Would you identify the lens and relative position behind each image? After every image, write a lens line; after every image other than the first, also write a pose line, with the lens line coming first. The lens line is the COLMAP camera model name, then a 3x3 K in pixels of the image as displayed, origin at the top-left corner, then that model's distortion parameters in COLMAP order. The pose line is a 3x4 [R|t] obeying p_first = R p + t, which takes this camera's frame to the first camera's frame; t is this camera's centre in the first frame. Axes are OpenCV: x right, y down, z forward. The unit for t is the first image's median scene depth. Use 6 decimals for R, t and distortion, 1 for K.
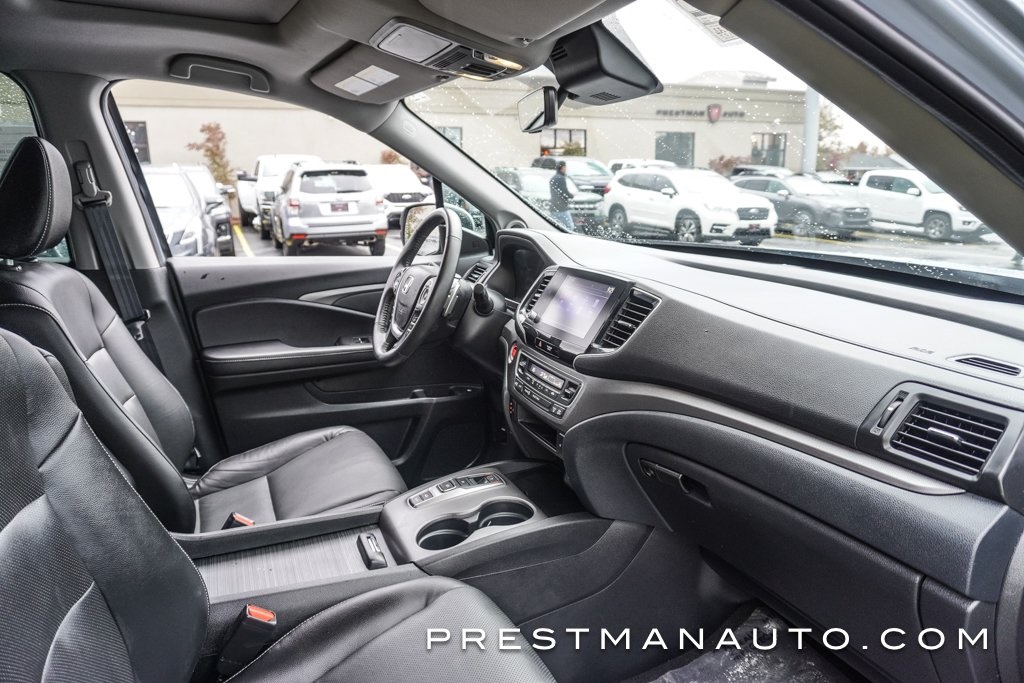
lens RADIAL K [[689.0, 0, 508.2], [0, 689.0, 336.2], [0, 0, 1]] dist [-0.034959, 0.029047]
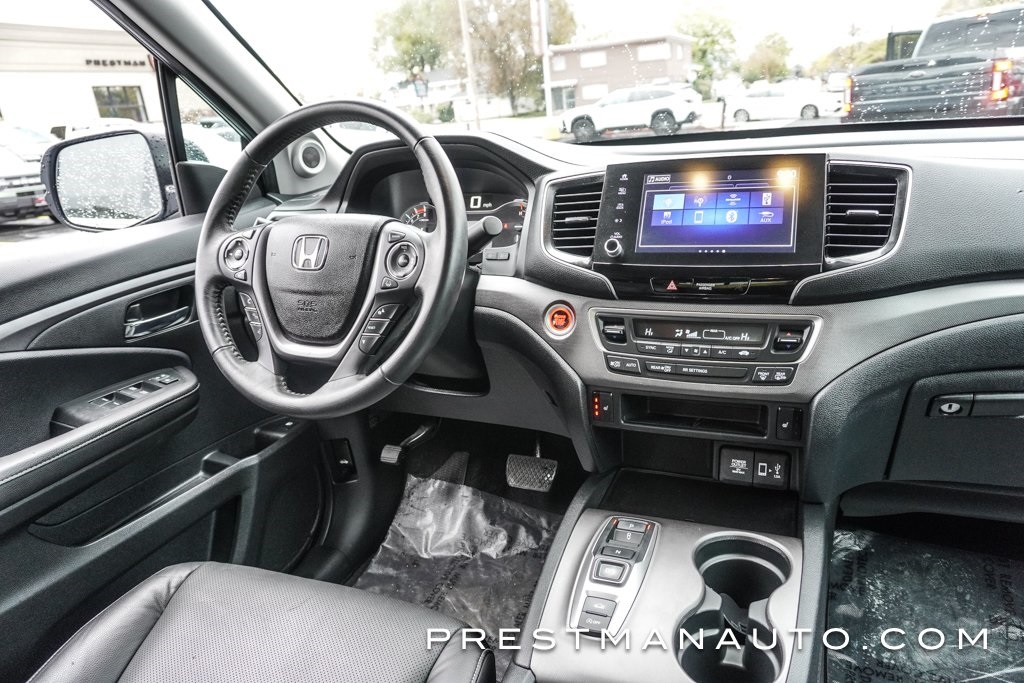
lens RADIAL K [[689.0, 0, 508.5], [0, 689.0, 339.6], [0, 0, 1]] dist [-0.034959, 0.029047]
pose [[0.727670, -0.272995, 0.629262, -0.038254], [0.231528, 0.961302, 0.149309, -0.005730], [-0.645671, 0.037044, 0.762717, 0.053059]]
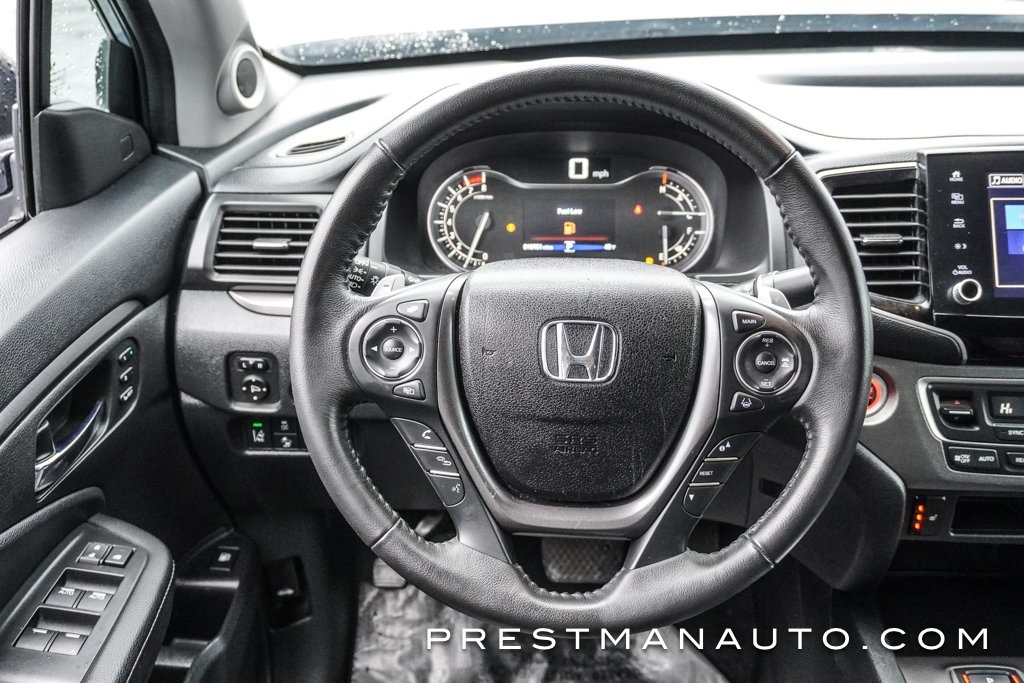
lens RADIAL K [[1045.8, 0, 510.8], [0, 1045.8, 344.3], [0, 0, 1]] dist [0.007155, 0.000000]
pose [[0.418195, -0.410164, 0.810480, -0.051837], [0.207782, 0.911786, 0.354220, -0.024329], [-0.884273, 0.020271, 0.466529, 0.083804]]
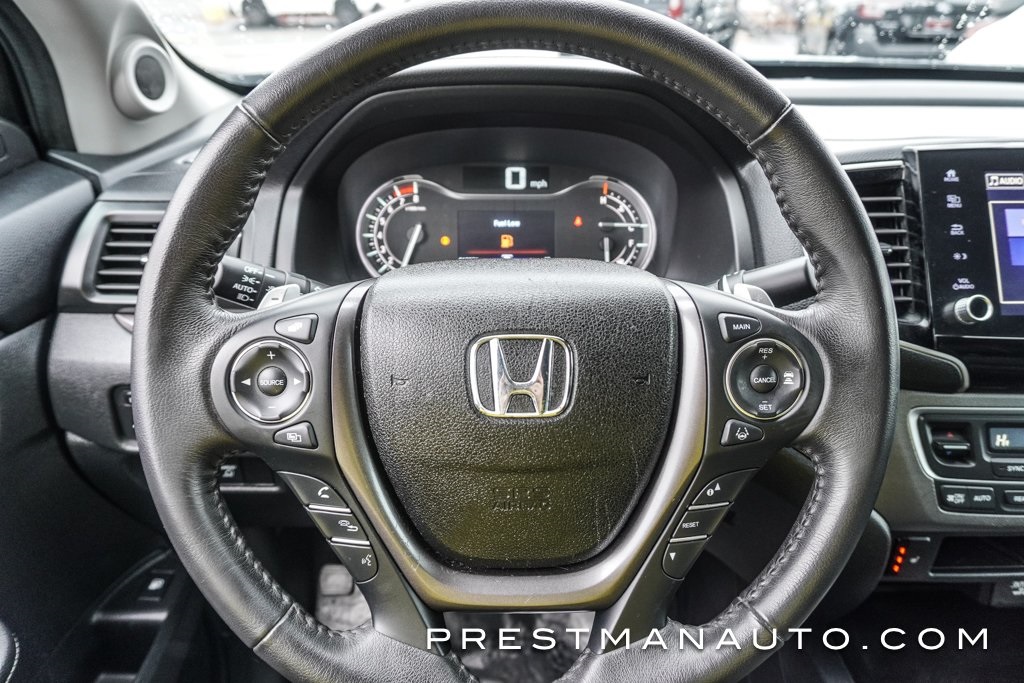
lens RADIAL K [[689.0, 0, 513.6], [0, 689.0, 342.0], [0, 0, 1]] dist [-0.034959, 0.029047]
pose [[0.361691, -0.429537, 0.827453, -0.029774], [0.196008, 0.902739, 0.382941, -0.016908], [-0.911461, 0.023681, 0.410705, 0.094292]]
